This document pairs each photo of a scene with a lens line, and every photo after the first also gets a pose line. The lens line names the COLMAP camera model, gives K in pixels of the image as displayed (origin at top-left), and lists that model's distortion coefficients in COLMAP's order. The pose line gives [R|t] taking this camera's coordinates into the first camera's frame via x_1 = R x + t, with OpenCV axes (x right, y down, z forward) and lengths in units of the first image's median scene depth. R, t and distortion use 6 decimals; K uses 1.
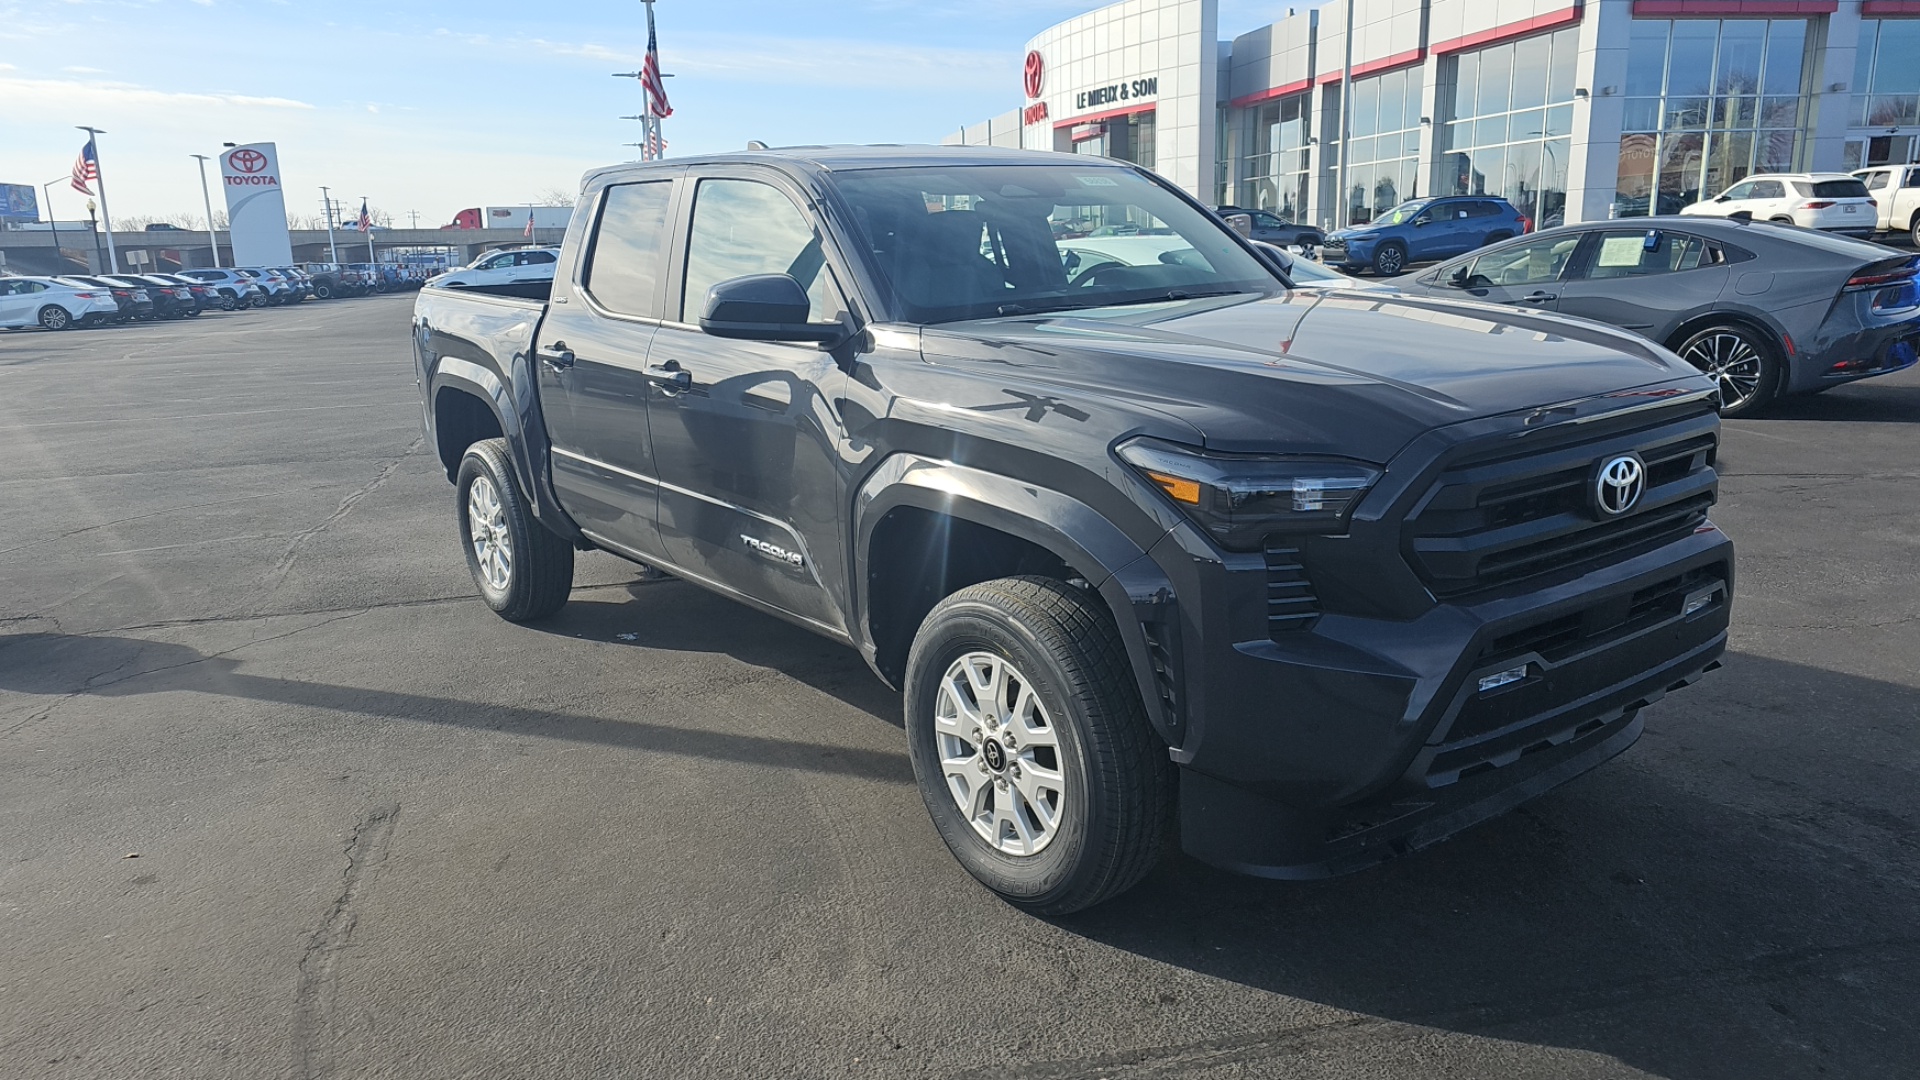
lens RADIAL K [[1372.6, 0, 967.5], [0, 1372.6, 566.2], [0, 0, 1]] dist [0.076707, -0.061813]
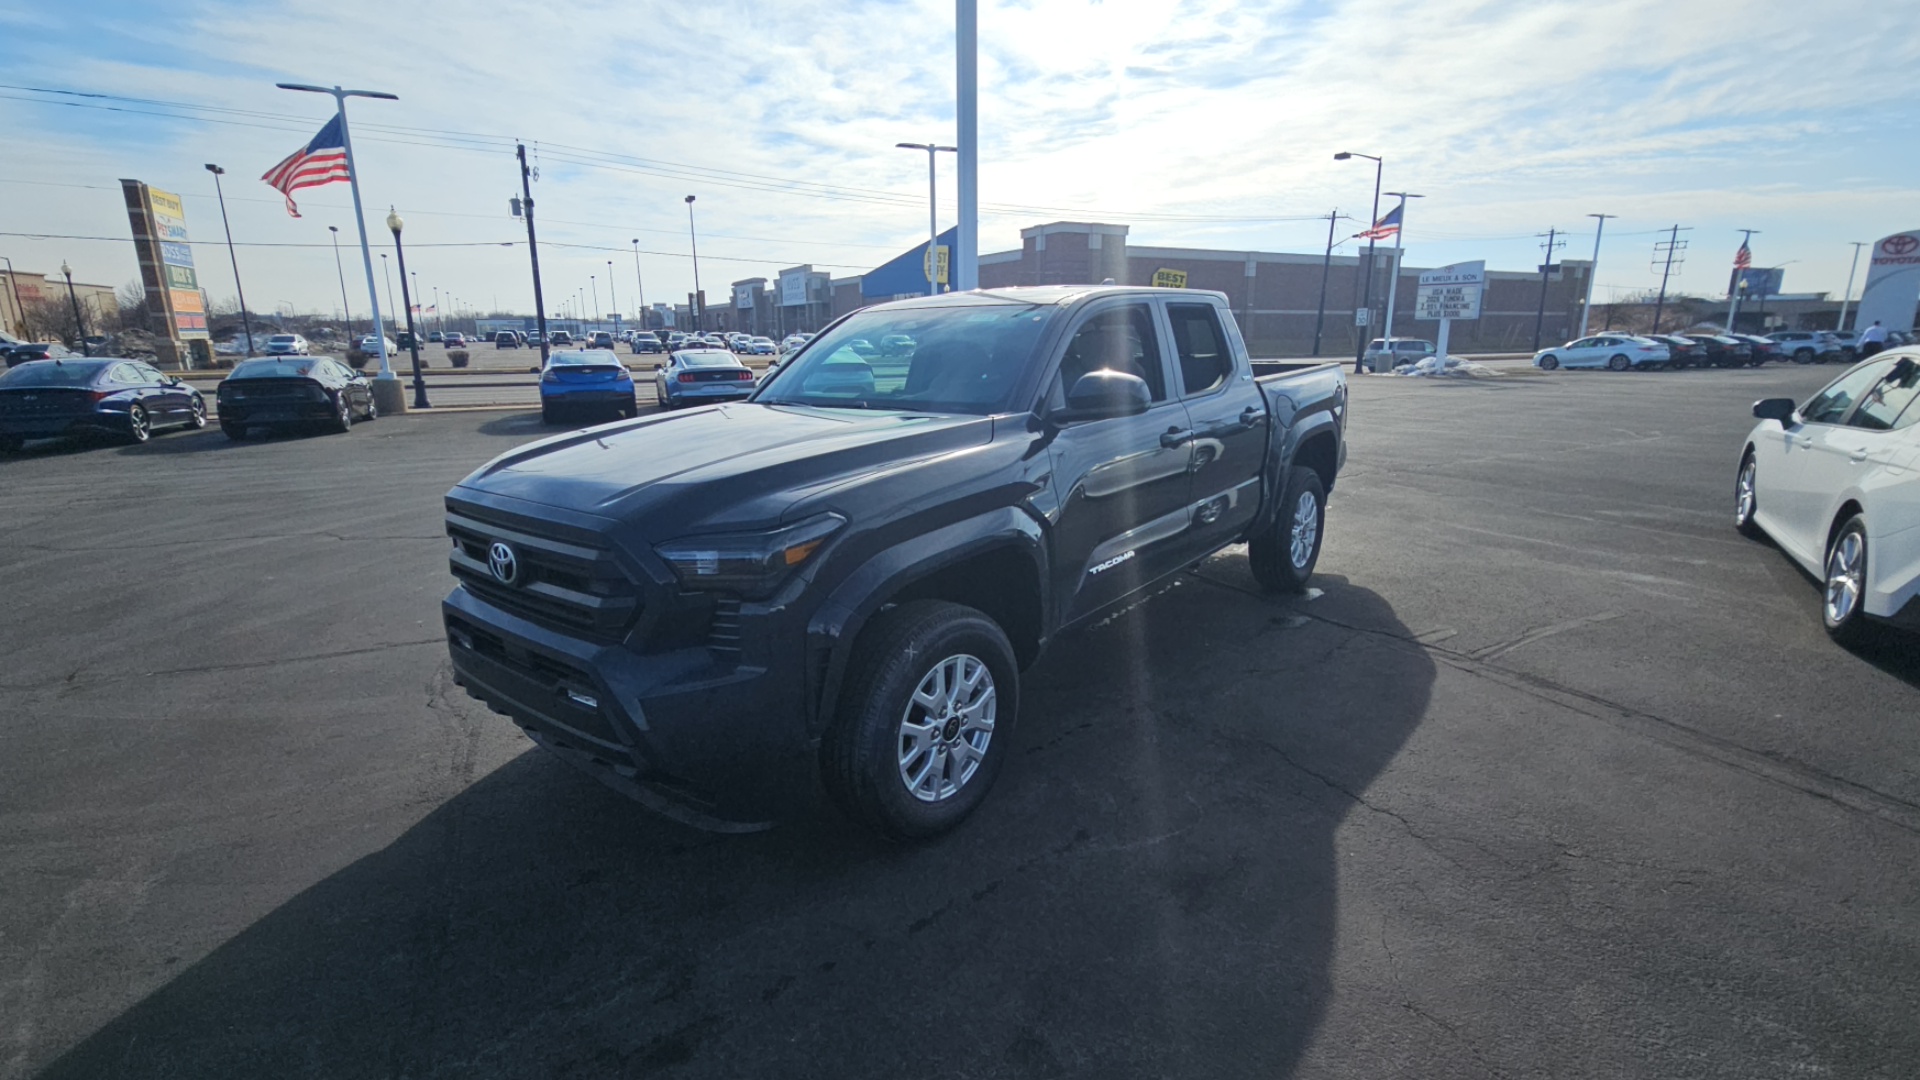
lens RADIAL K [[856.9, 0, 960.0], [0, 856.9, 540.0], [0, 0, 1]] dist [0.000331, -0.001730]
pose [[0.264403, 0.255652, -0.929910, 0.111492], [-0.220460, 0.954716, 0.199788, -0.028371], [0.938876, 0.152184, 0.308791, 0.090831]]
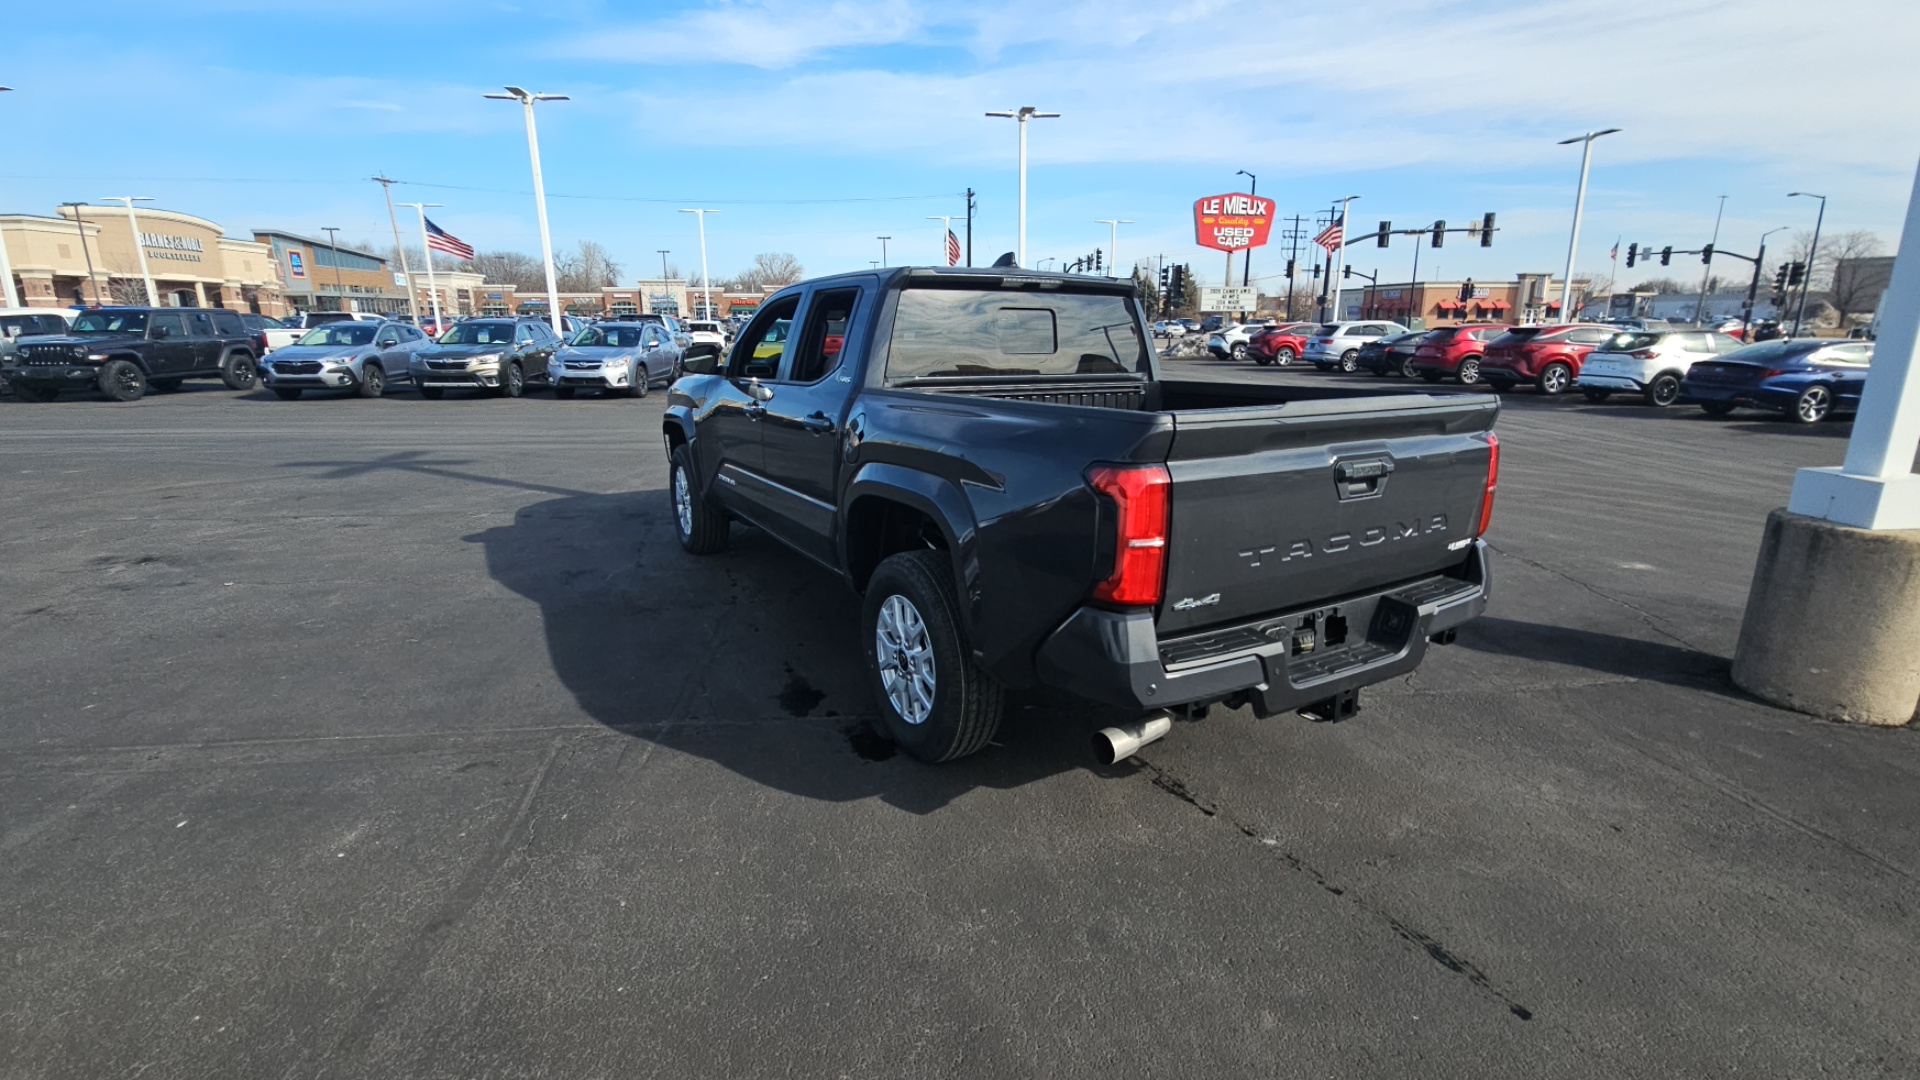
lens RADIAL K [[857.3, 0, 984.0], [0, 857.3, 539.4], [0, 0, 1]] dist [0.013408, -0.009922]
pose [[-0.996468, 0.008724, 0.083516, -0.028408], [0.046133, 0.887915, 0.457688, -0.064384], [-0.070162, 0.459924, -0.885182, 0.265675]]
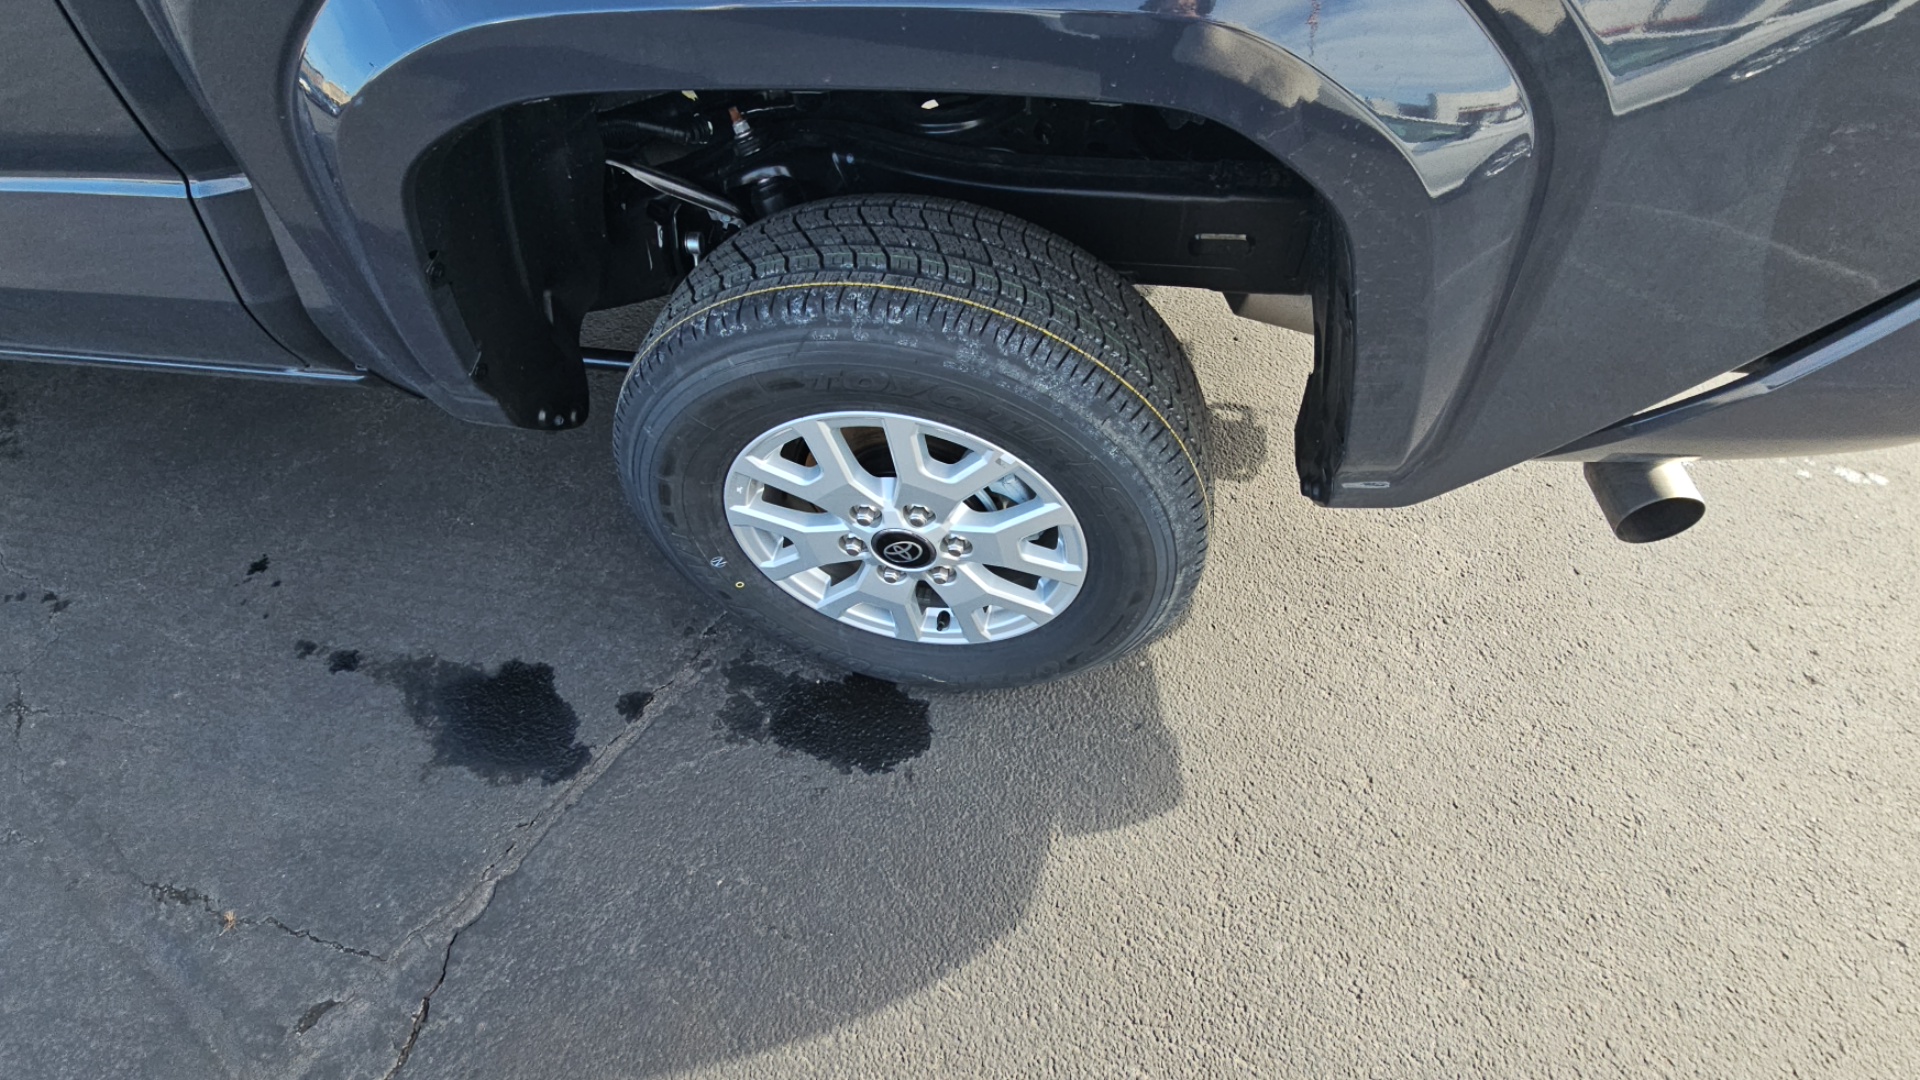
lens RADIAL K [[860.9, 0, 983.0], [0, 860.9, 543.9], [0, 0, 1]] dist [0.002399, -0.001654]
pose [[-0.708178, 0.595405, -0.379442, -0.002831], [-0.113115, 0.434804, 0.893392, -0.041899], [0.696913, 0.675602, -0.240570, 0.203300]]
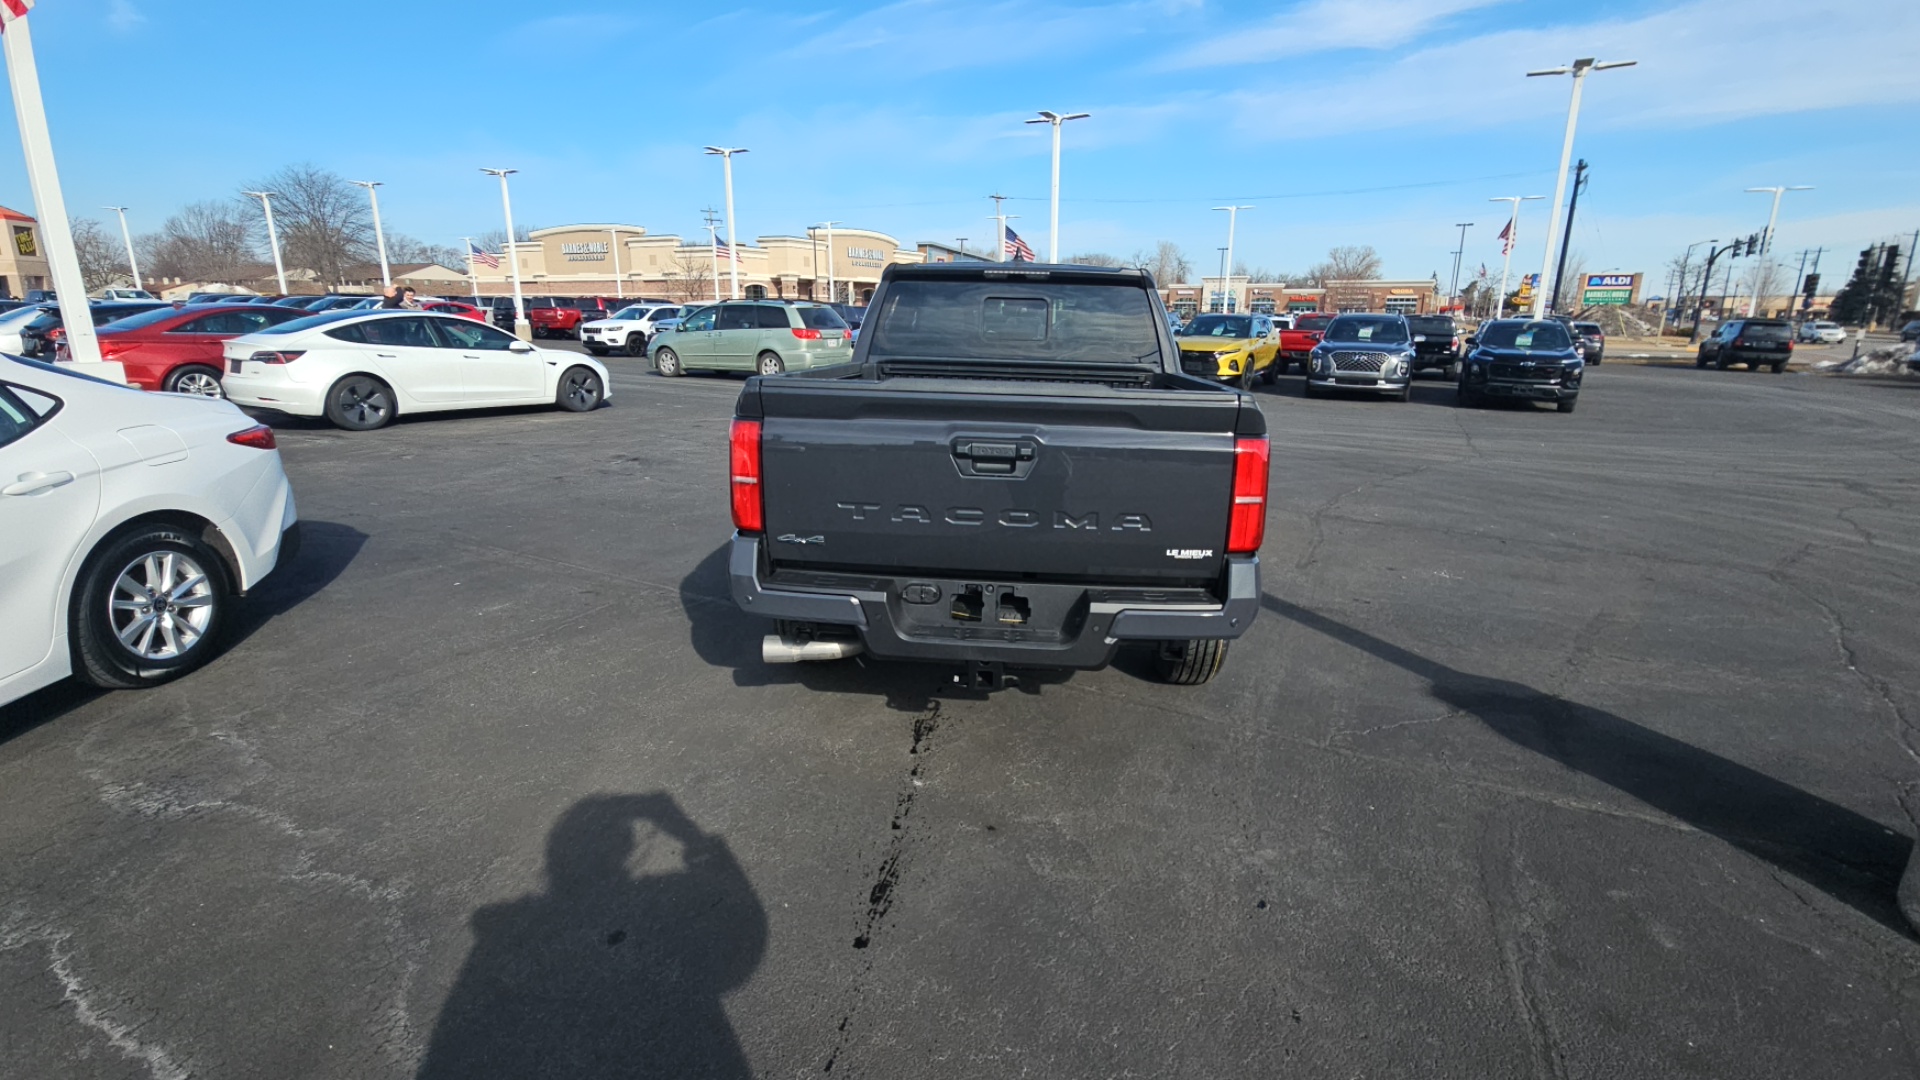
lens RADIAL K [[860.9, 0, 983.0], [0, 860.9, 543.9], [0, 0, 1]] dist [0.002399, -0.001654]
pose [[-0.763579, -0.147669, 0.628602, -0.100852], [0.156883, 0.901902, 0.402442, -0.058301], [-0.626366, 0.405914, -0.665507, 0.251218]]
